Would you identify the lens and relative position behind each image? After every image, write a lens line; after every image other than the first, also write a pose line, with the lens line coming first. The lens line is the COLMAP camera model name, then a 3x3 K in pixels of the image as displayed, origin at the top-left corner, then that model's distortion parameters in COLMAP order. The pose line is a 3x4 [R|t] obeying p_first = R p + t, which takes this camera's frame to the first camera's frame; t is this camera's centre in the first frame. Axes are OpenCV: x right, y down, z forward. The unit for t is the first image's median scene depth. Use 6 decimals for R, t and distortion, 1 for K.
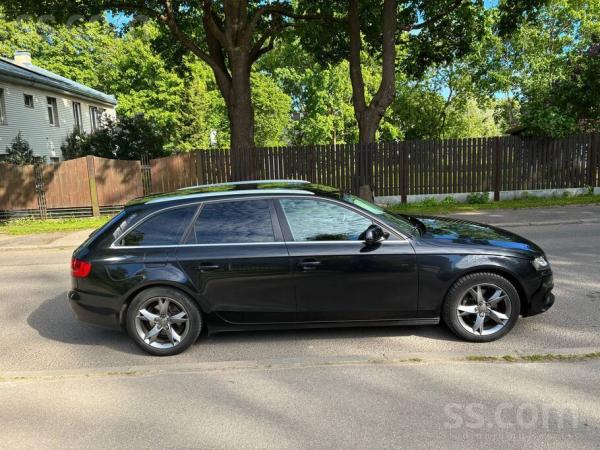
lens RADIAL K [[473.6, 0, 300.0], [0, 473.6, 225.0], [0, 0, 1]] dist [0.009261, -0.001057]
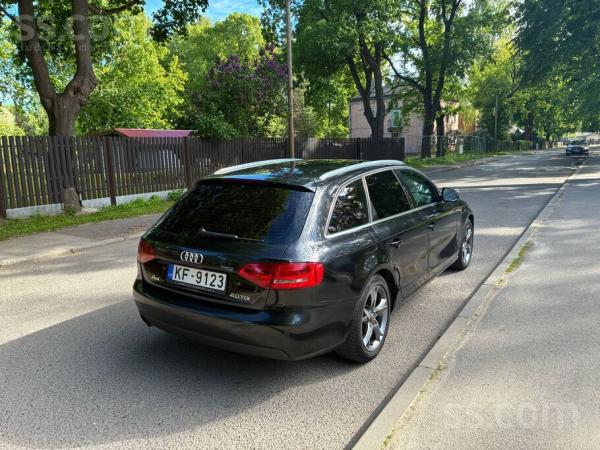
lens RADIAL K [[473.6, 0, 300.0], [0, 473.6, 225.0], [0, 0, 1]] dist [0.009261, -0.001057]
pose [[0.526451, -0.107697, 0.843357, -0.356292], [0.133091, 0.990155, 0.043363, -0.001619], [-0.839724, 0.089415, 0.535601, 0.226232]]
